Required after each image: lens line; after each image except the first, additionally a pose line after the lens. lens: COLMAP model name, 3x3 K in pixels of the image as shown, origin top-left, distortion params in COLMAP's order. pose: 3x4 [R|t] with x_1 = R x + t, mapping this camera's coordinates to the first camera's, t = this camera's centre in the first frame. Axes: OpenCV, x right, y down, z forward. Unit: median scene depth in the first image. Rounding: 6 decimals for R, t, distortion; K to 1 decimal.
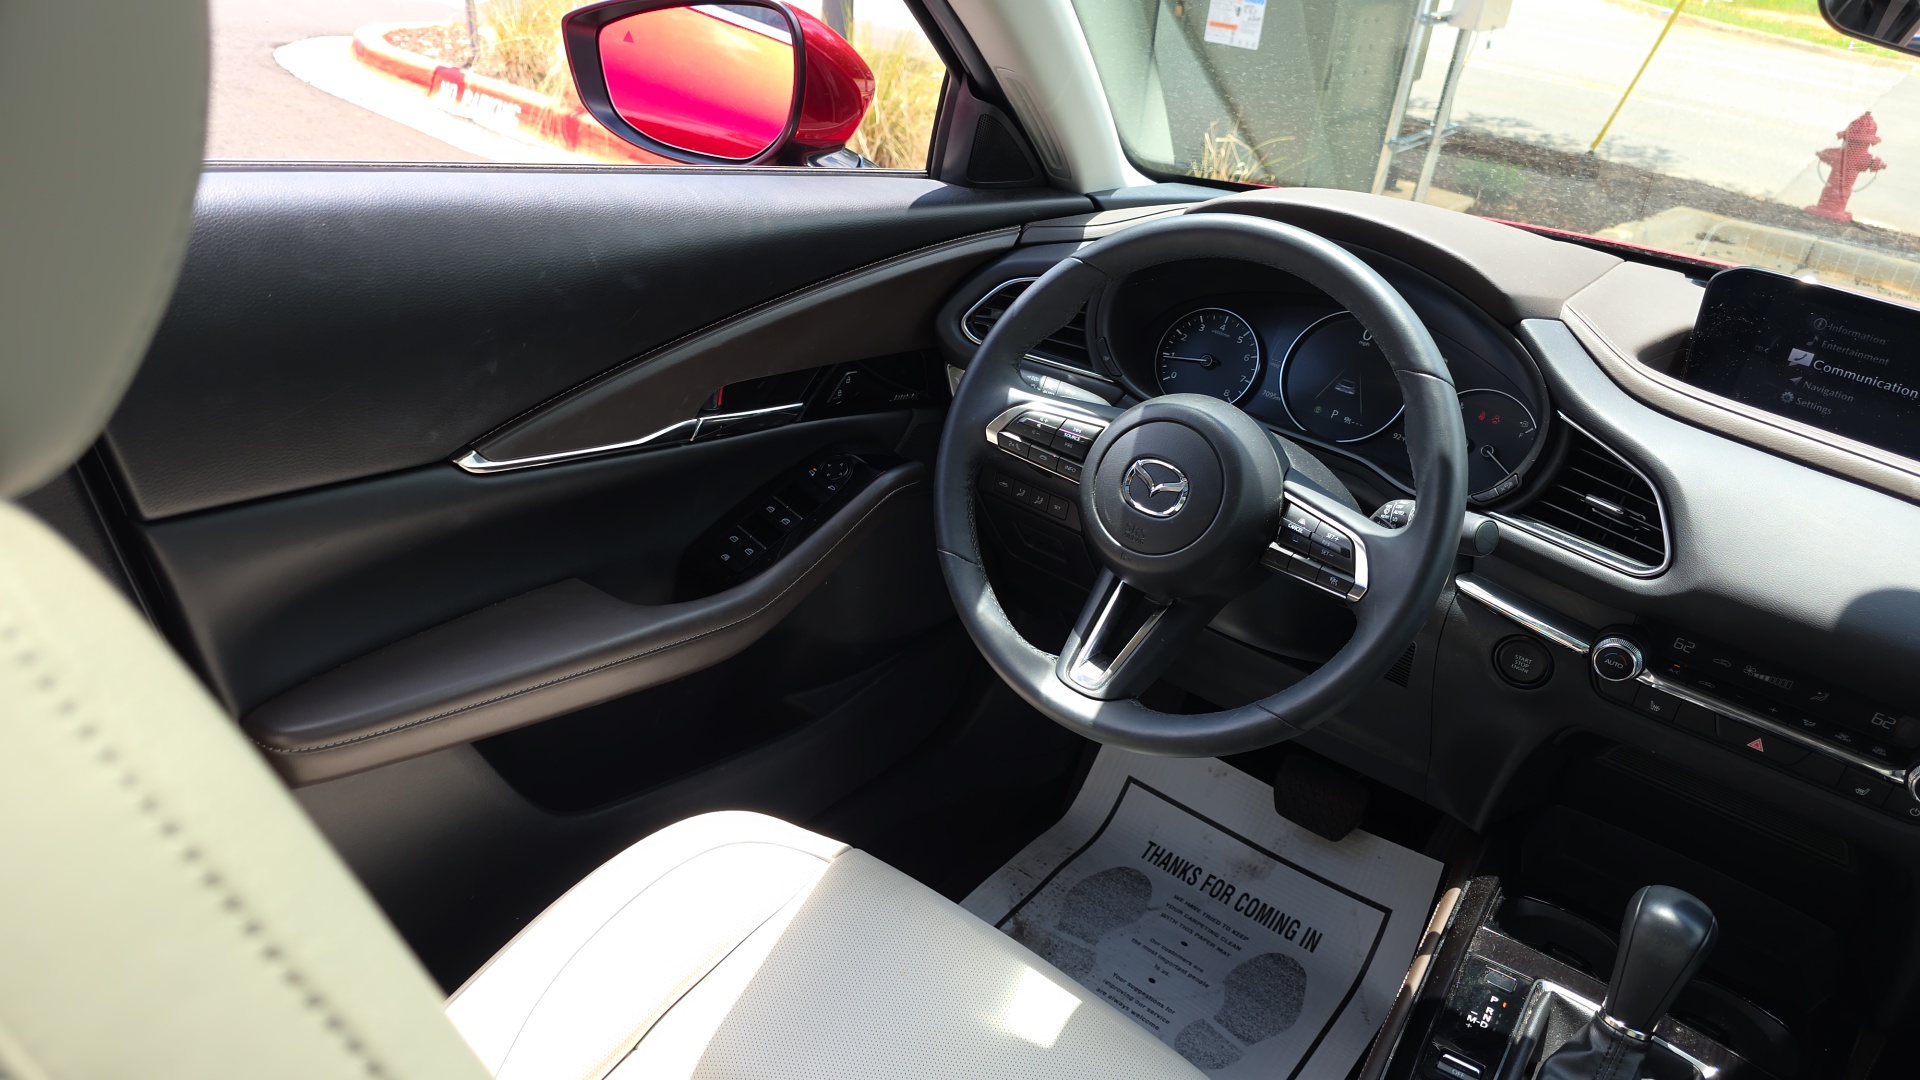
lens RADIAL K [[1295.3, 0, 943.0], [0, 1295.3, 533.7], [0, 0, 1]] dist [0.051298, -0.057464]
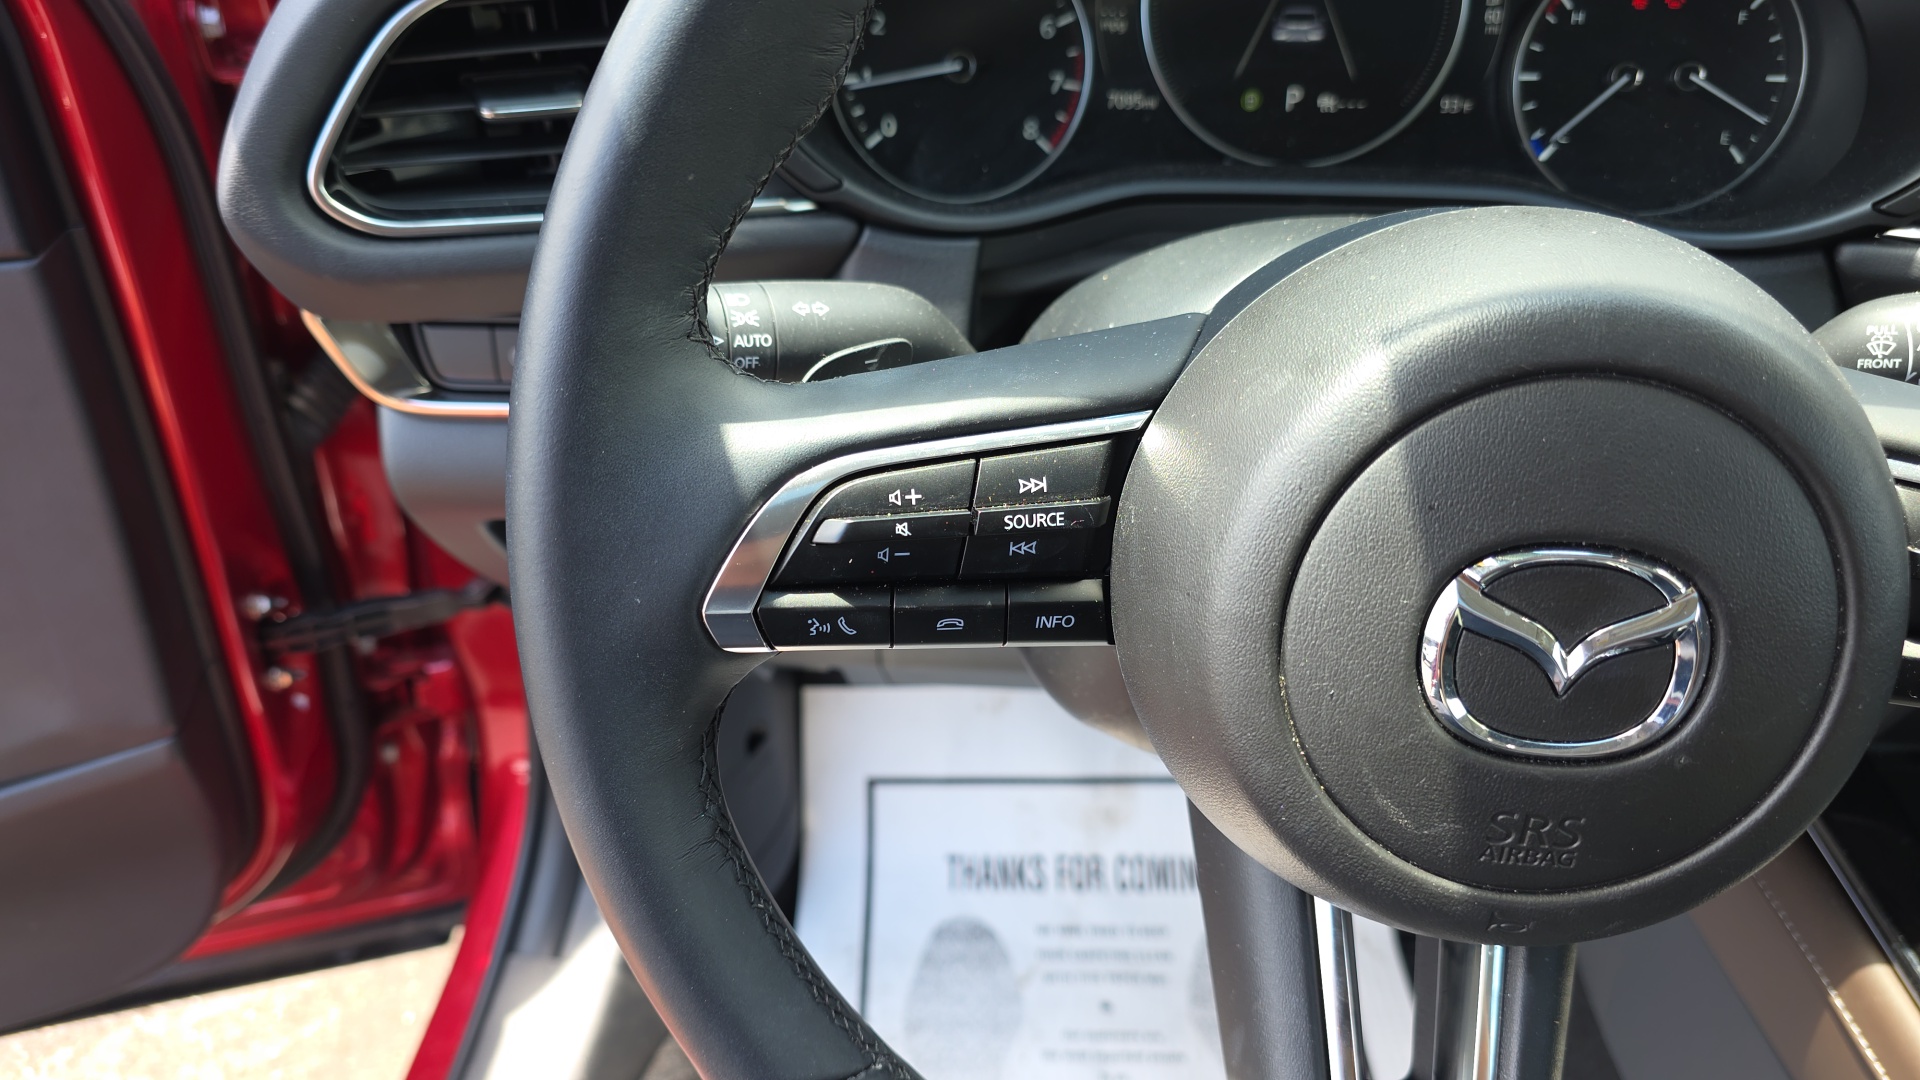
lens RADIAL K [[1334.9, 0, 935.5], [0, 1334.9, 548.1], [0, 0, 1]] dist [0.018764, -0.034052]
pose [[0.827154, -0.440786, 0.348604, -0.012593], [0.345957, 0.888237, 0.302241, -0.153783], [-0.442866, -0.129398, 0.887201, 0.743532]]
